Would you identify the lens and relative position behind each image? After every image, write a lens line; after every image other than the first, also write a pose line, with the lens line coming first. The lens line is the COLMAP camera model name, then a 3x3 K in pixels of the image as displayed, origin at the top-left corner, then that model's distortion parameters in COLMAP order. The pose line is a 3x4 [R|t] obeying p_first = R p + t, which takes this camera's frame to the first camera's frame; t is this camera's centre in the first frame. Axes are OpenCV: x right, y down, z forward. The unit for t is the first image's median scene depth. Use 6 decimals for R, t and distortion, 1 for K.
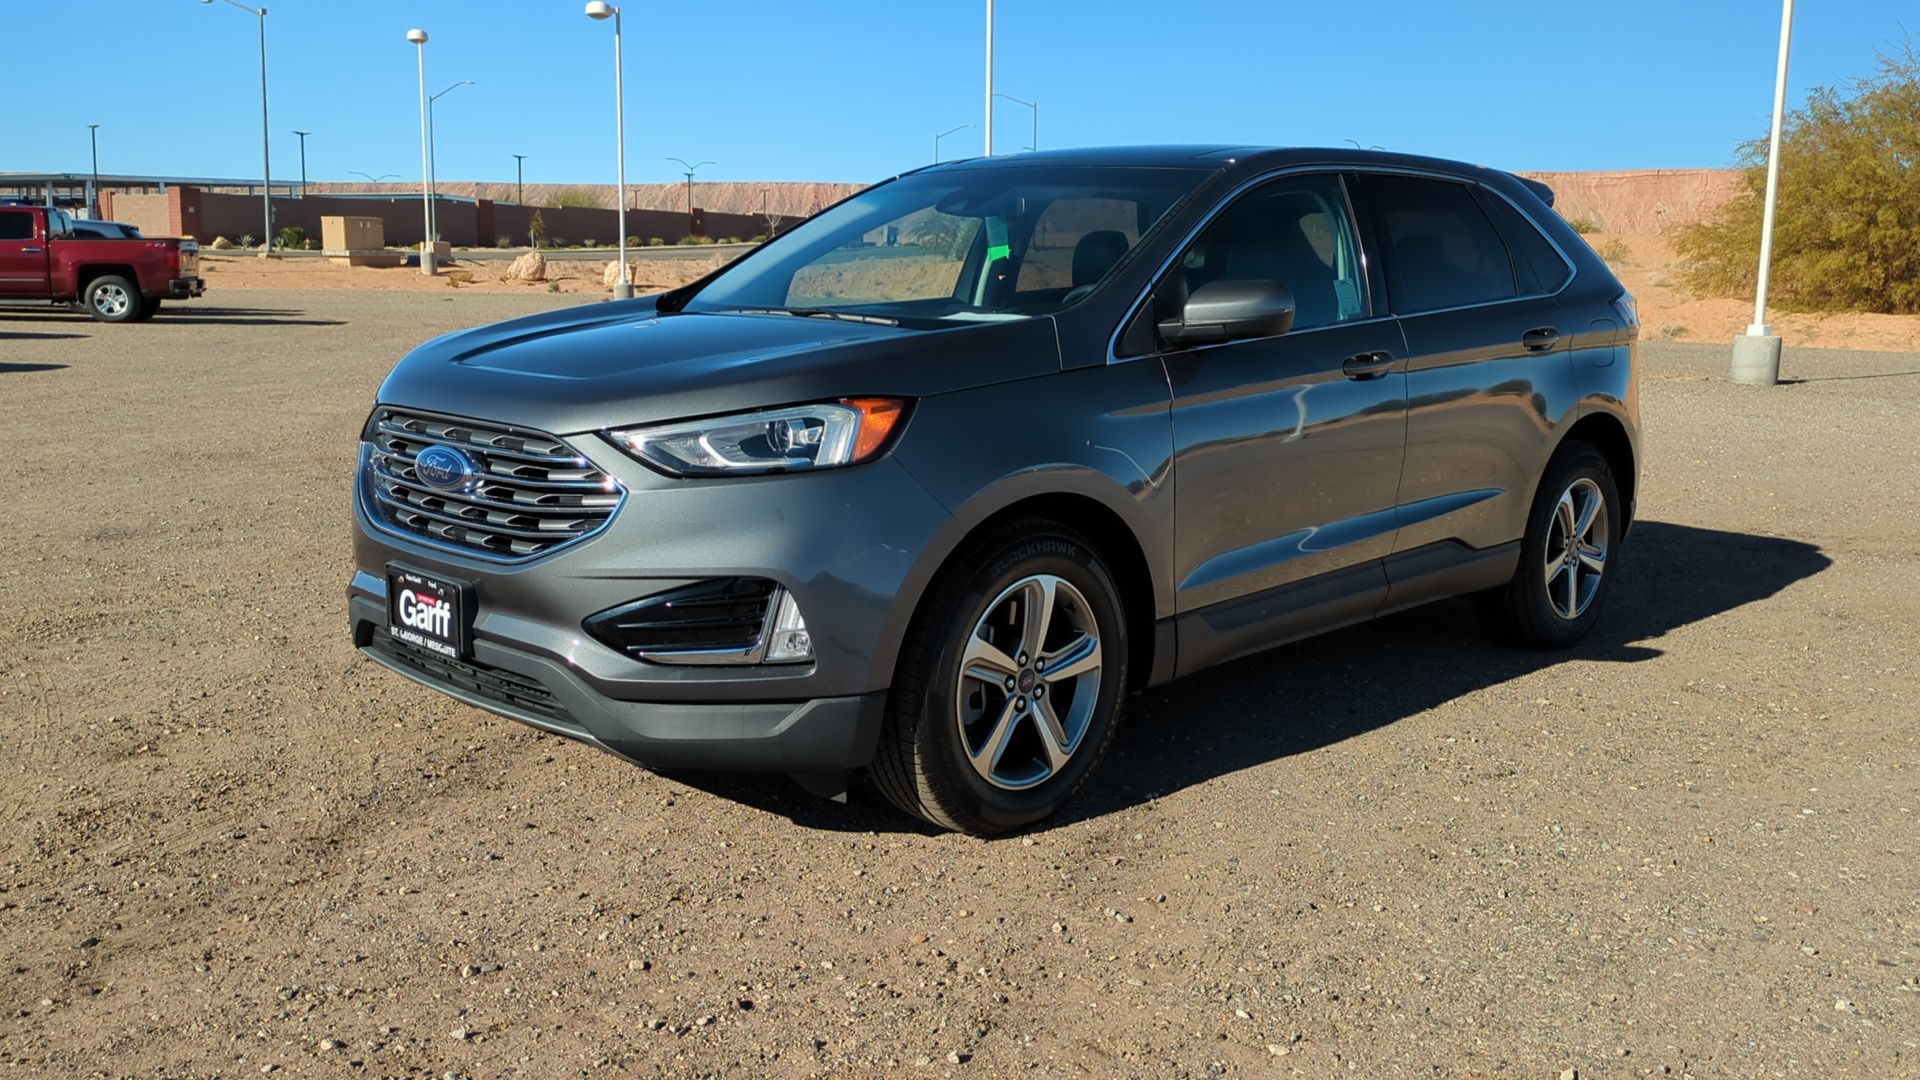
lens RADIAL K [[1666.0, 0, 967.2], [0, 1666.0, 539.3], [0, 0, 1]] dist [0.050921, -0.048882]
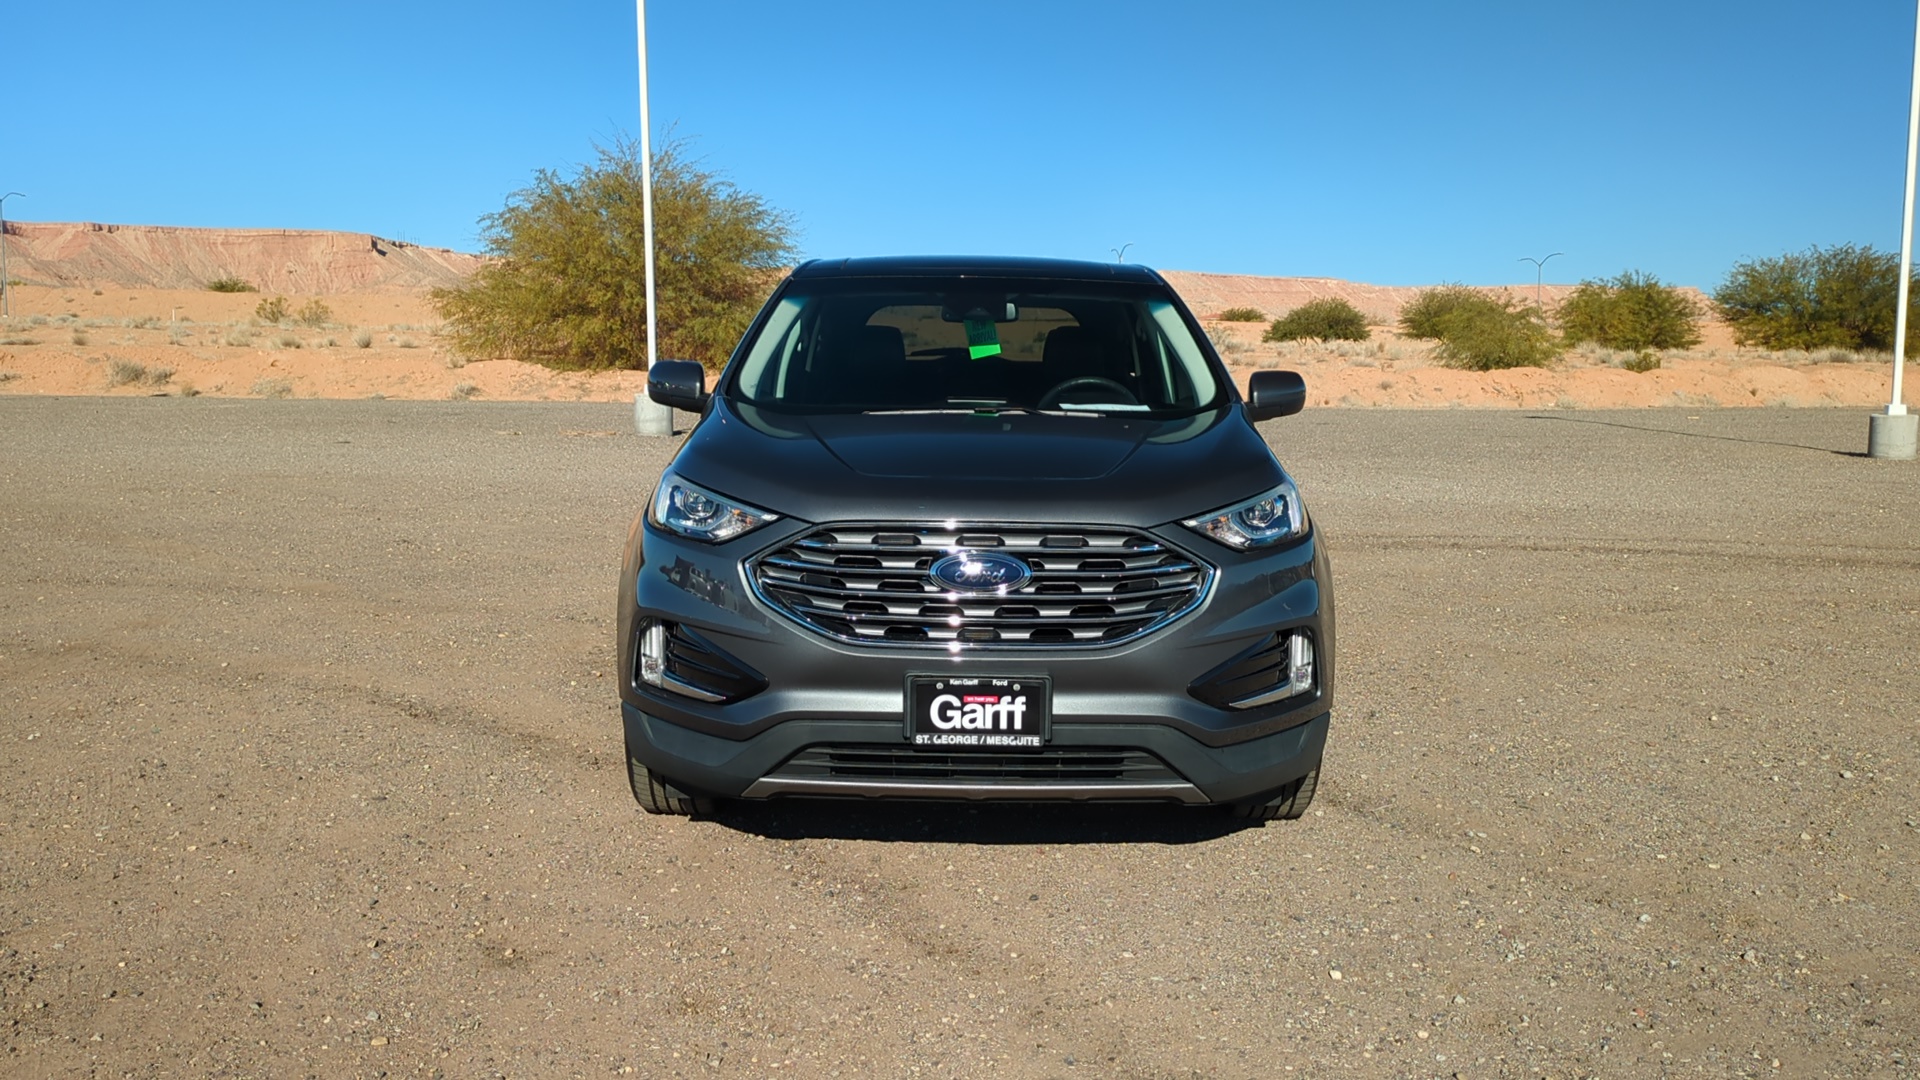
lens RADIAL K [[1666.0, 0, 967.2], [0, 1666.0, 539.3], [0, 0, 1]] dist [0.050921, -0.048882]
pose [[0.719902, -0.094126, 0.687664, -1.027870], [0.117498, 0.992989, 0.012912, -0.077357], [-0.684058, 0.071504, 0.725914, 0.235932]]
